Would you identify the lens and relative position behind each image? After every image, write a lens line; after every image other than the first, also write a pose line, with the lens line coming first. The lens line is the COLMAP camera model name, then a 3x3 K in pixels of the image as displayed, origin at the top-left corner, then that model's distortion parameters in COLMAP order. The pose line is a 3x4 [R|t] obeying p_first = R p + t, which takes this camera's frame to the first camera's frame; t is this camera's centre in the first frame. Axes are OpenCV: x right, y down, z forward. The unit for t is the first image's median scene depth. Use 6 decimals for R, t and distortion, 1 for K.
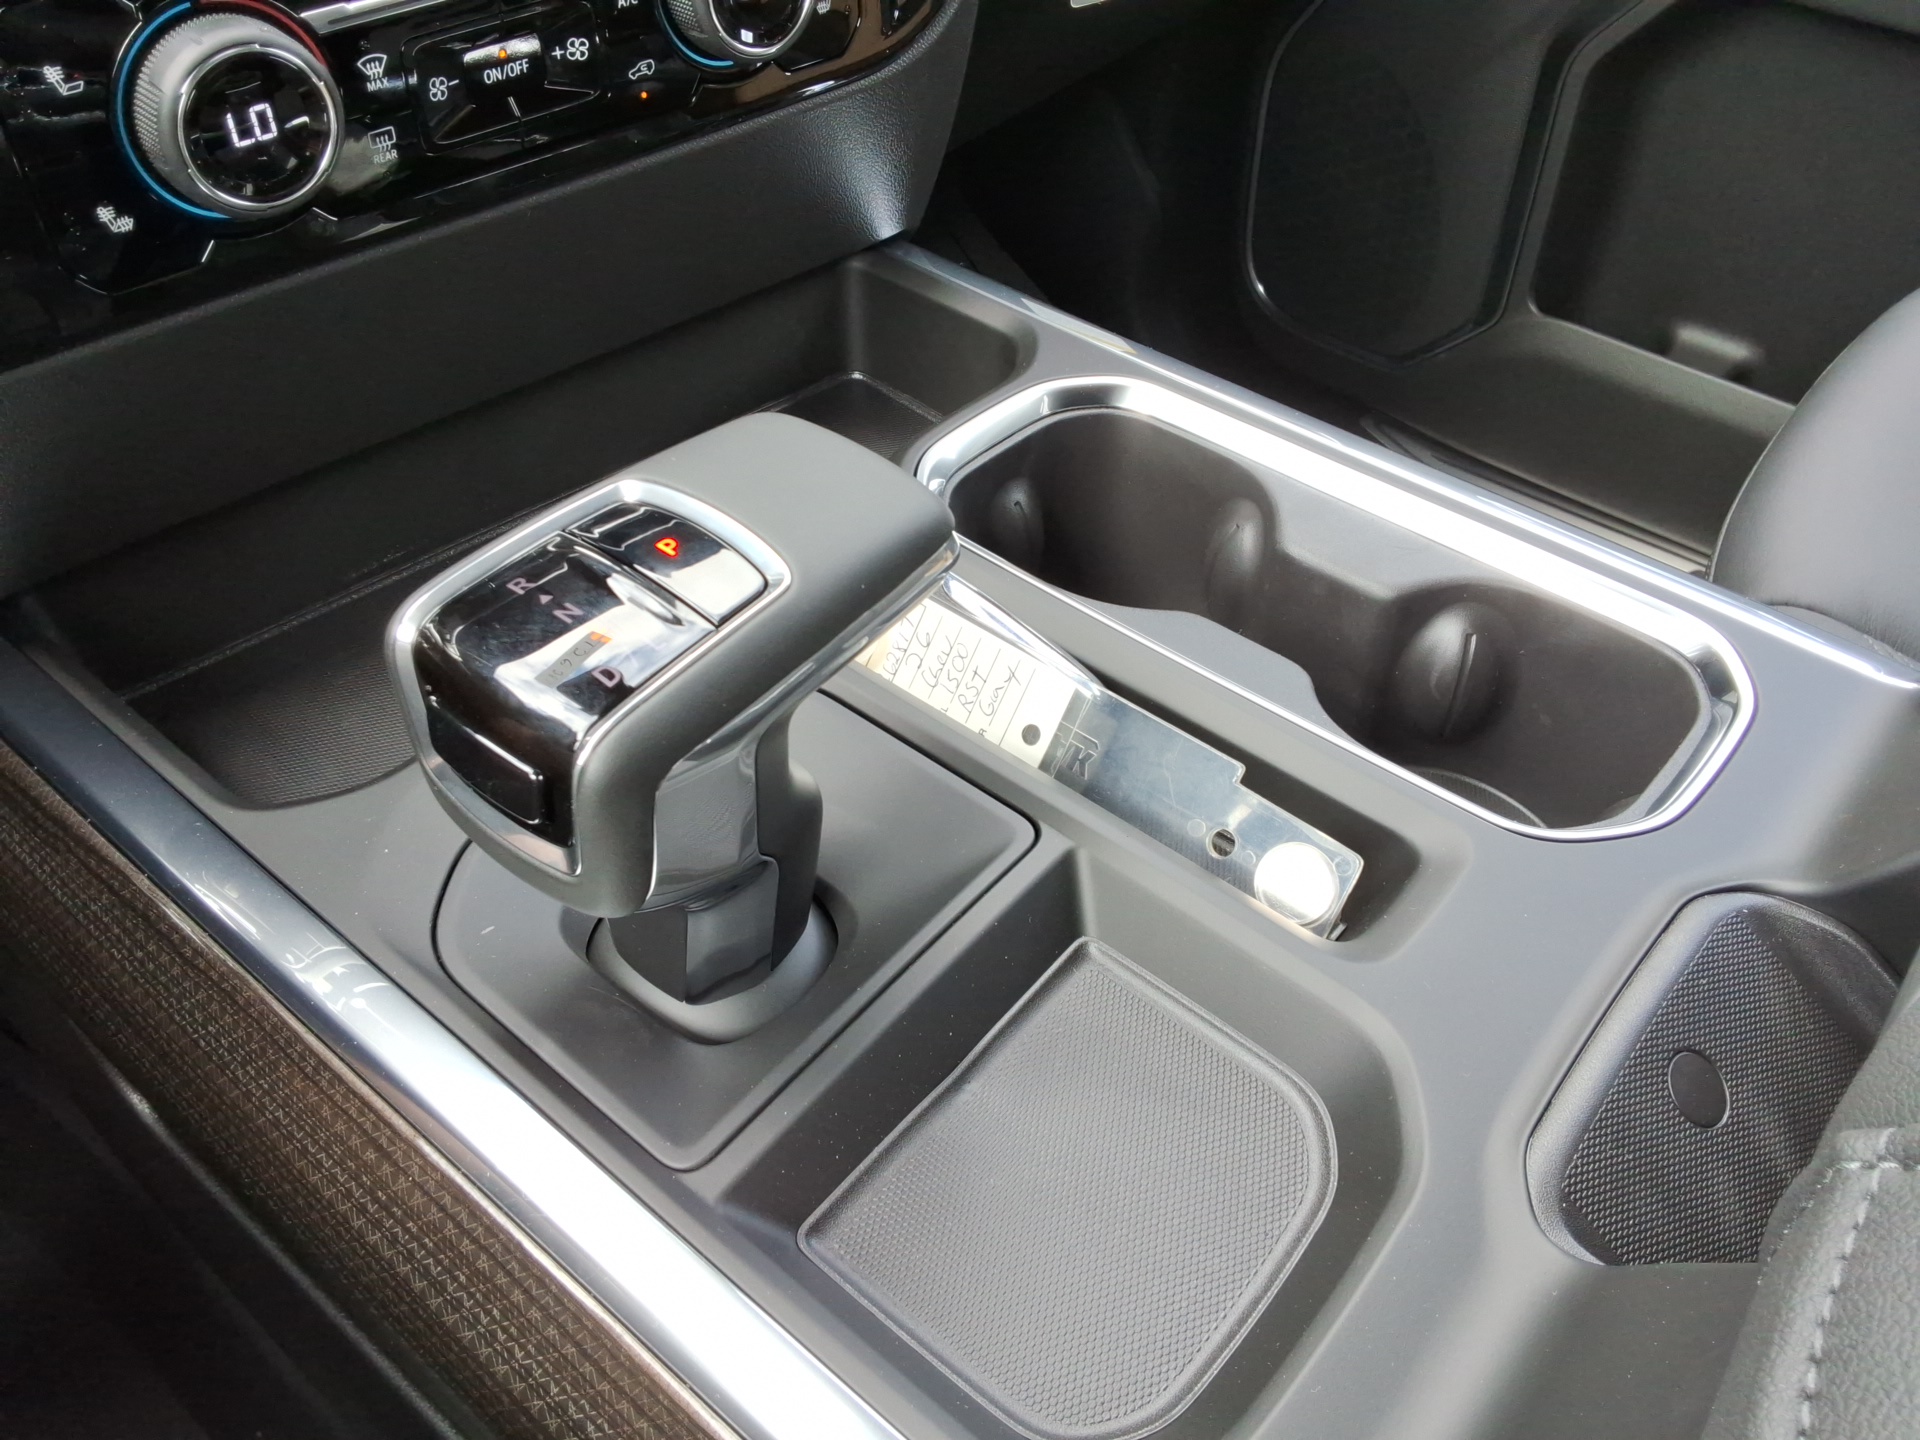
lens RADIAL K [[1535.3, 0, 950.5], [0, 1535.3, 730.0], [0, 0, 1]] dist [0.095586, -0.146280]
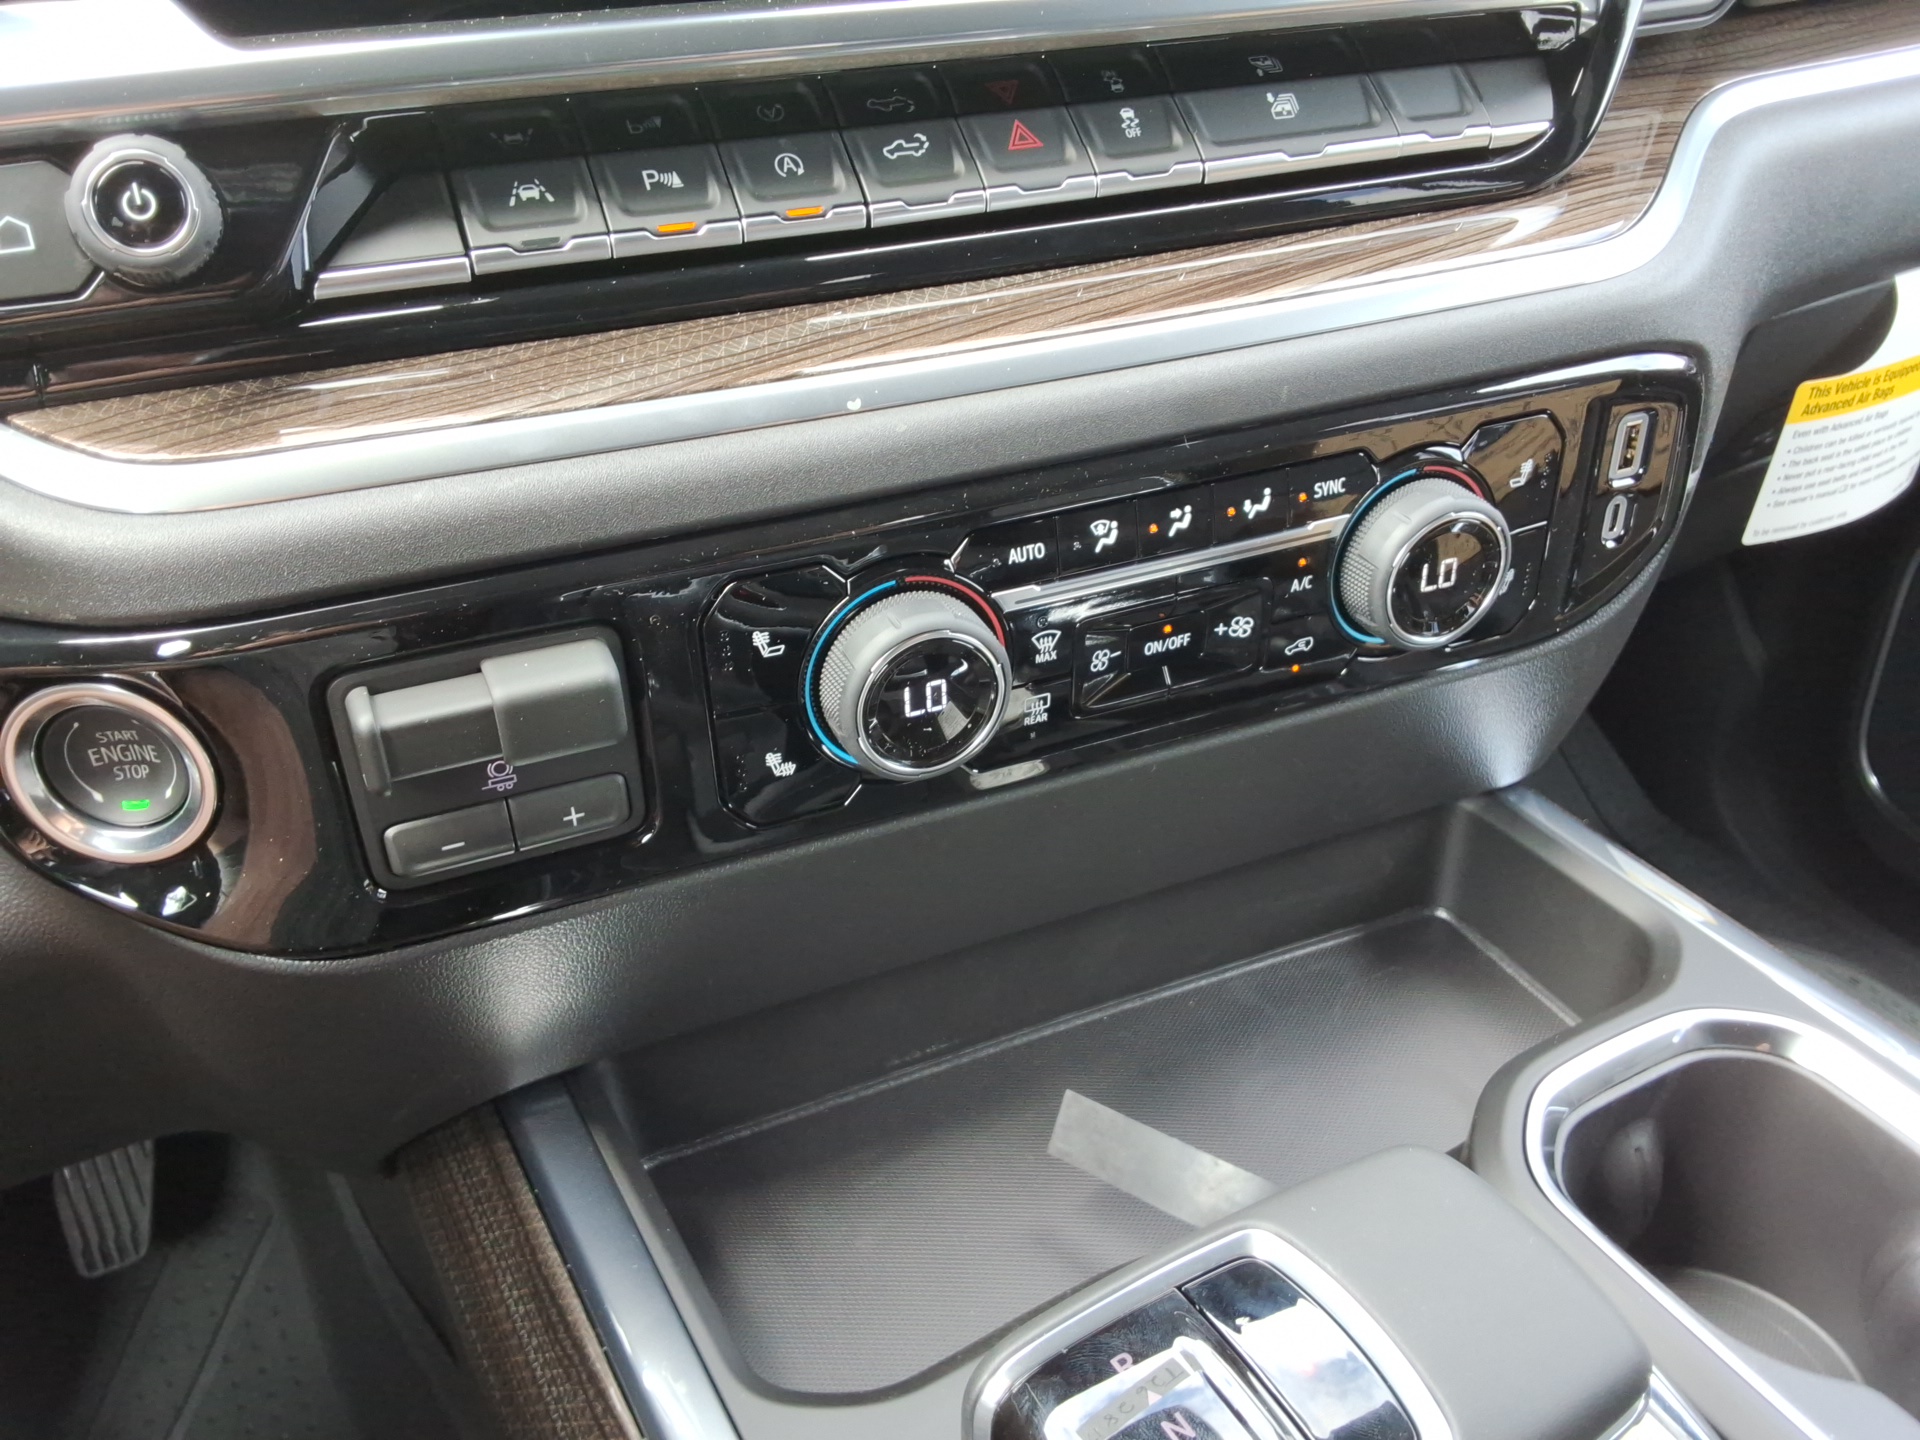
lens RADIAL K [[1535.3, 0, 969.6], [0, 1535.3, 730.1], [0, 0, 1]] dist [0.095586, -0.146280]
pose [[0.943250, 0.159918, -0.291042, -0.115008], [-0.213813, 0.963044, -0.163796, -0.190547], [0.254092, 0.216729, 0.942584, 0.064091]]
